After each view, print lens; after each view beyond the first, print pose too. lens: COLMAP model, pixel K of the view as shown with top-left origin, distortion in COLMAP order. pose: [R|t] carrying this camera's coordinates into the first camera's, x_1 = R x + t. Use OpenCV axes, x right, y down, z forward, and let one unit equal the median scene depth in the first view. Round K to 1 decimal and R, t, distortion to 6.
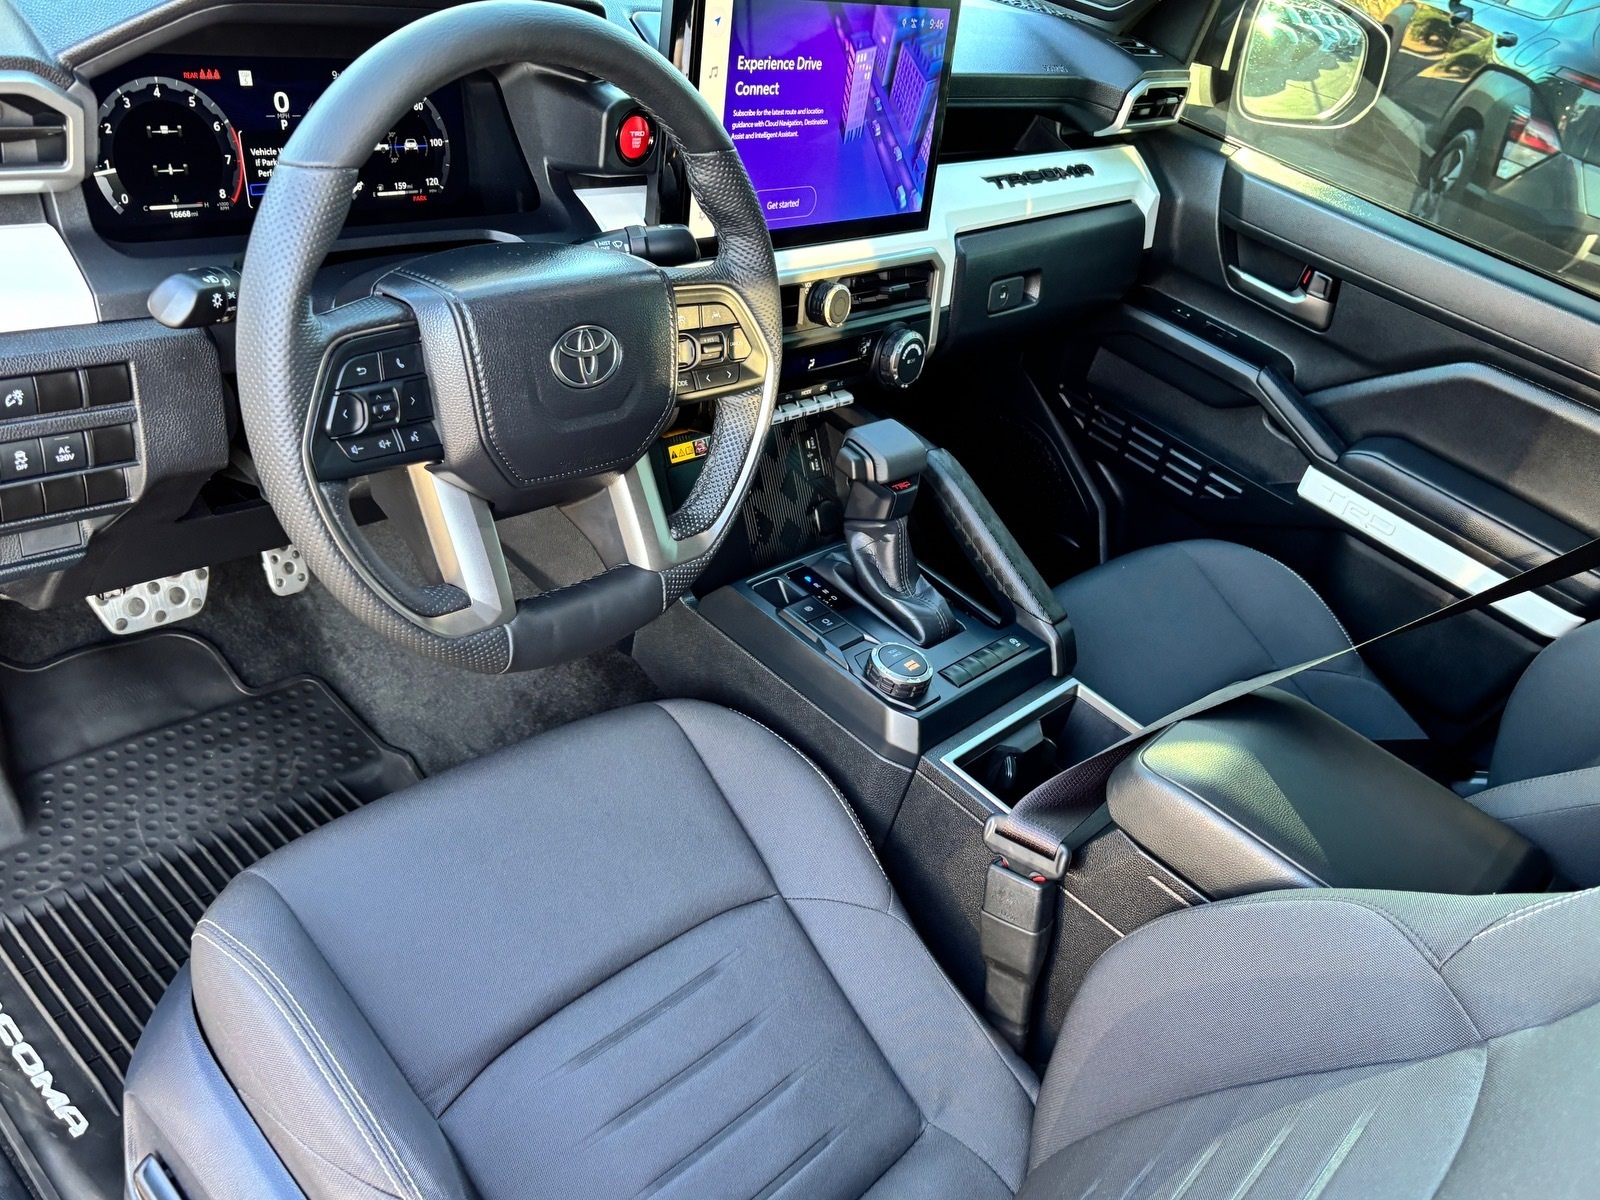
lens RADIAL K [[1403.2, 0, 813.9], [0, 1403.2, 629.2], [0, 0, 1]] dist [0.003823, 0.006857]
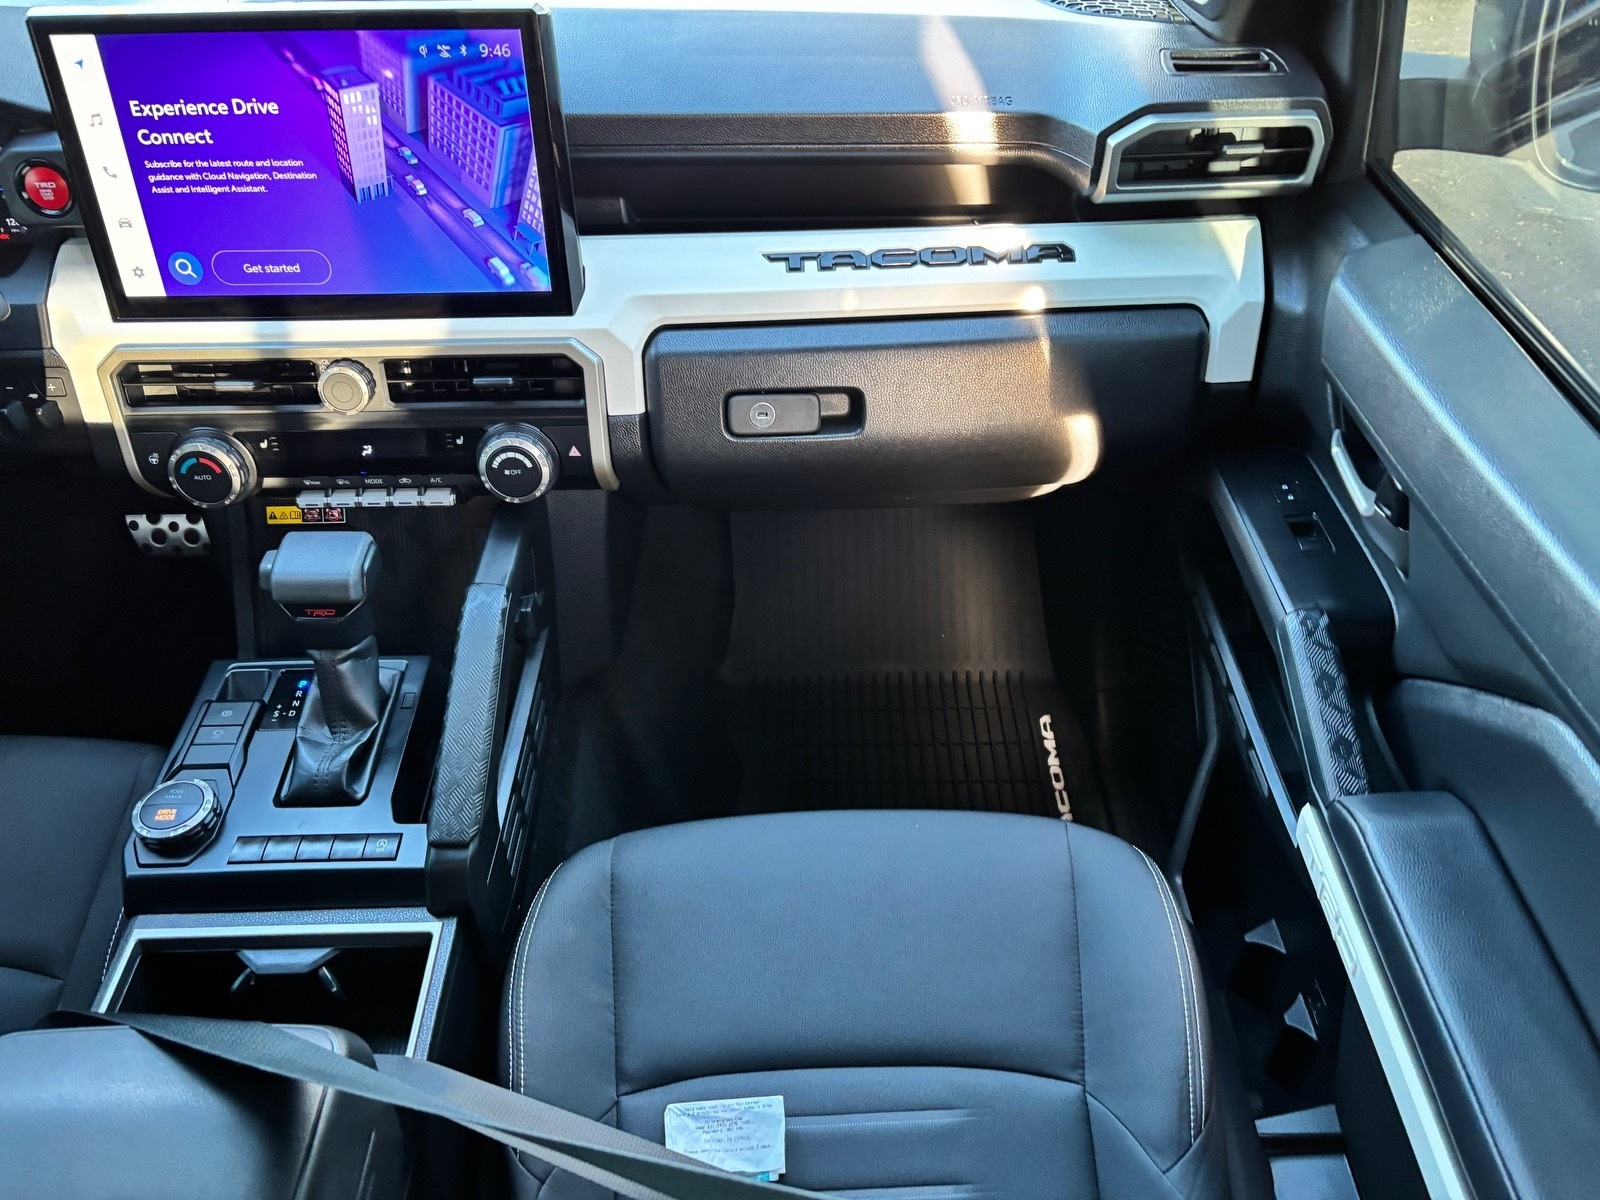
lens RADIAL K [[1216.5, 0, 806.6], [0, 1216.5, 613.2], [0, 0, 1]] dist [0.038188, -0.048497]
pose [[0.651569, 0.280603, -0.704783, 0.838625], [-0.266967, 0.954456, 0.133199, -0.303079], [0.710061, 0.101366, 0.696806, 0.763408]]
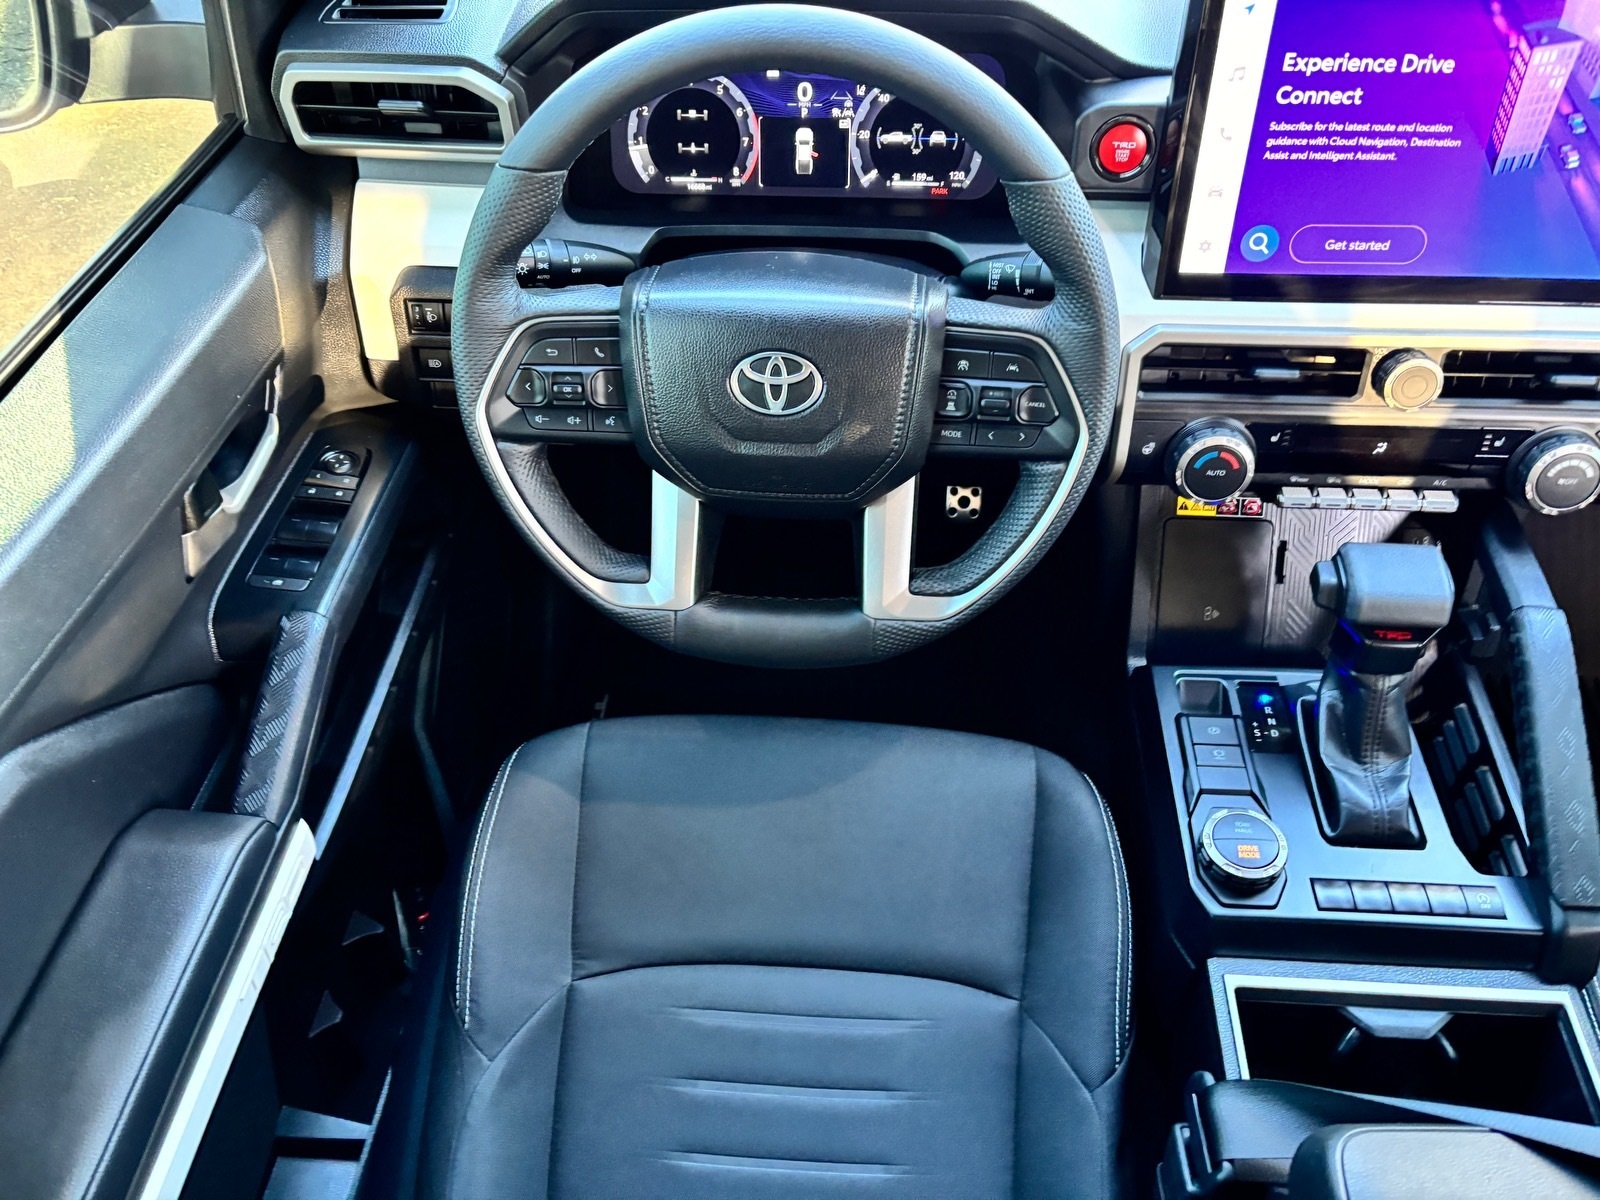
lens RADIAL K [[1216.5, 0, 809.5], [0, 1216.5, 599.8], [0, 0, 1]] dist [0.038188, -0.048497]
pose [[0.588075, 0.351881, -0.728250, 0.383320], [-0.302450, 0.930751, 0.205493, -0.175507], [0.750128, 0.099414, 0.653777, 0.363384]]
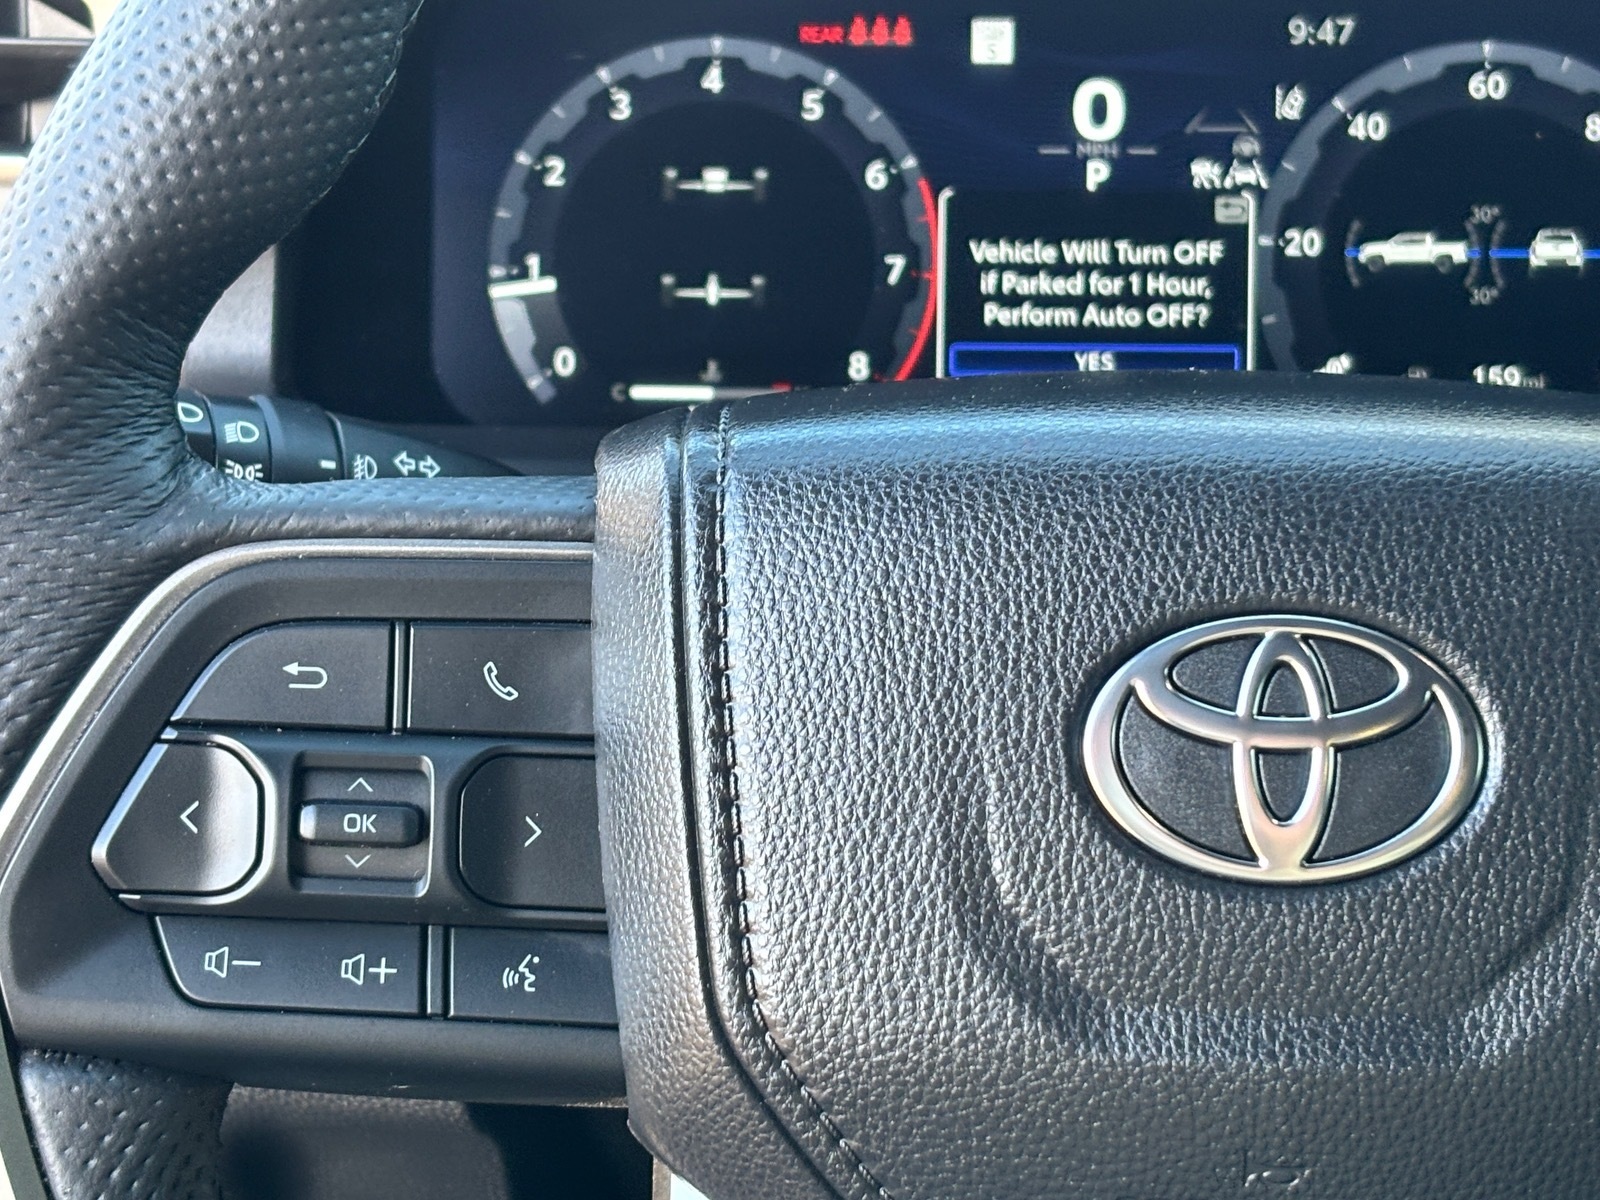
lens RADIAL K [[3410.0, 0, 741.9], [0, 3410.0, 621.6], [0, 0, 1]] dist [0.121664, 0.000000]
pose [[0.615200, -0.016807, -0.788192, 0.162460], [-0.299934, 0.919603, -0.253714, -0.036058], [0.729087, 0.392490, 0.560699, 0.465335]]
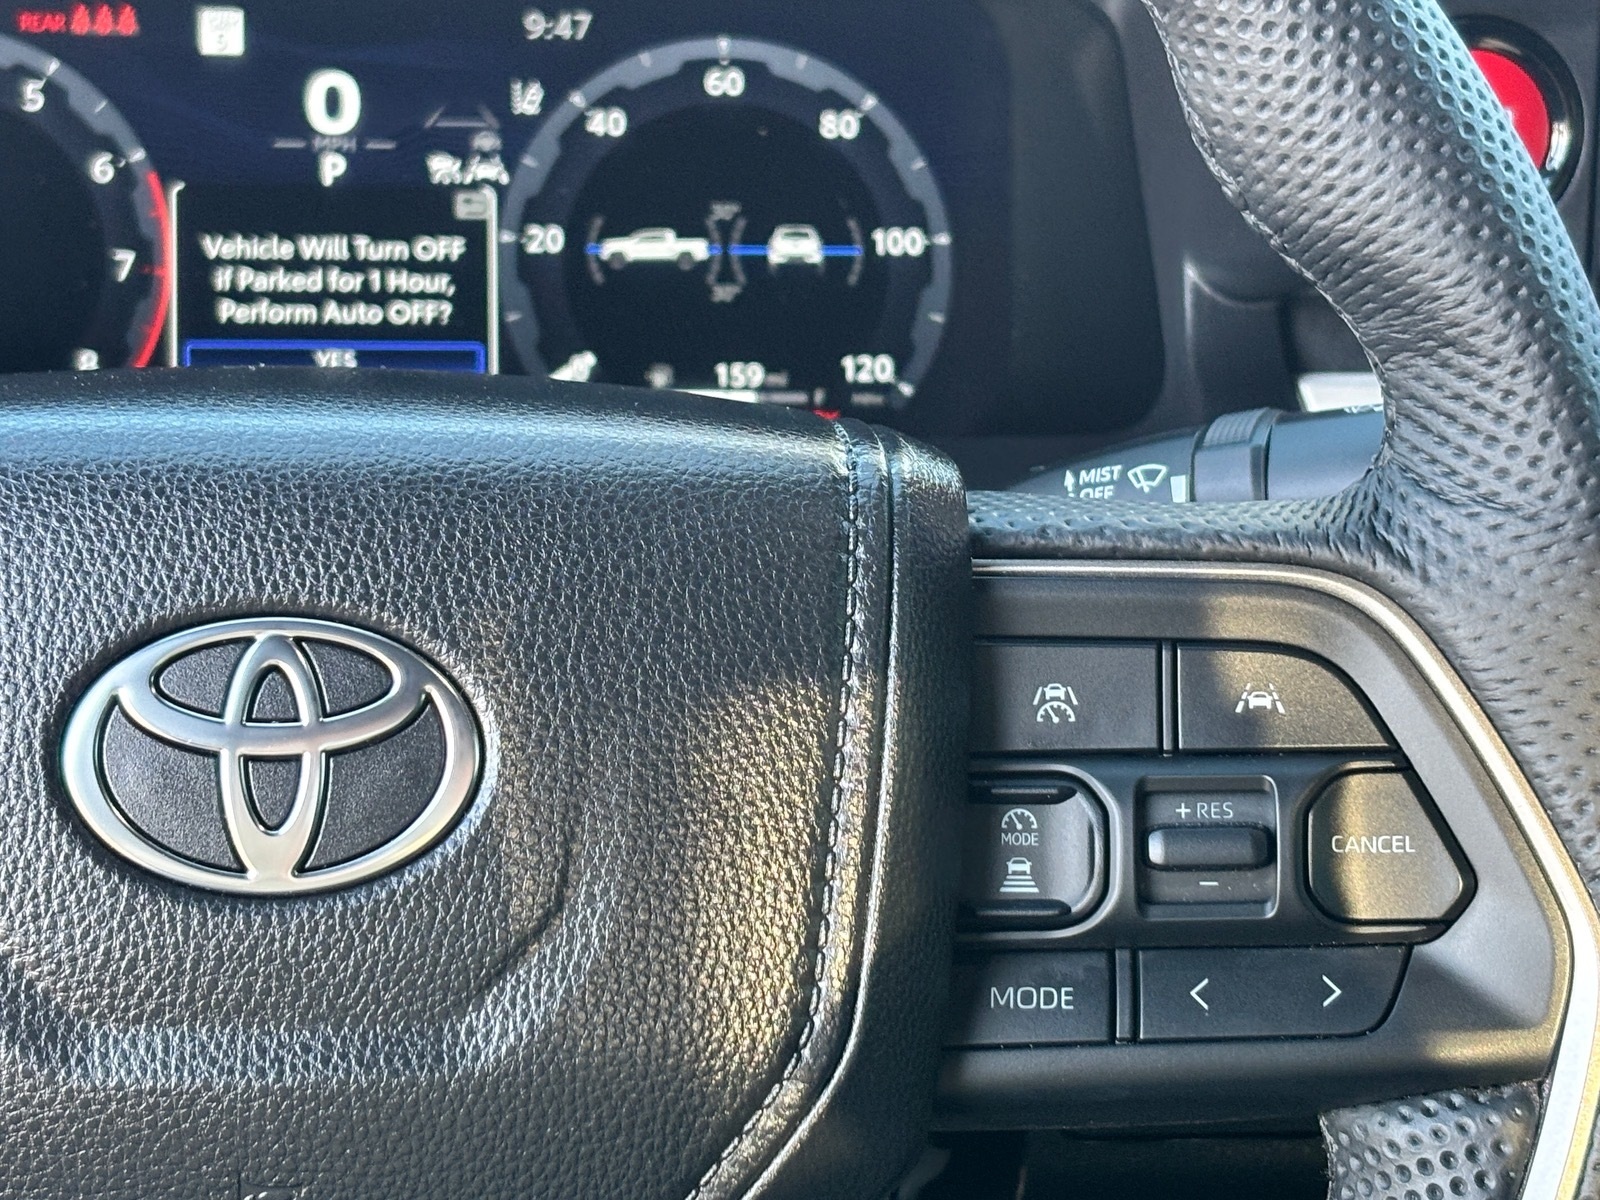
lens RADIAL K [[3410.0, 0, 859.1], [0, 3410.0, 590.9], [0, 0, 1]] dist [0.121664, 0.000000]
pose [[0.717621, -0.036567, -0.695473, 0.205375], [-0.243839, 0.922218, -0.300093, -0.060247], [0.652351, 0.384936, 0.652887, 0.525539]]
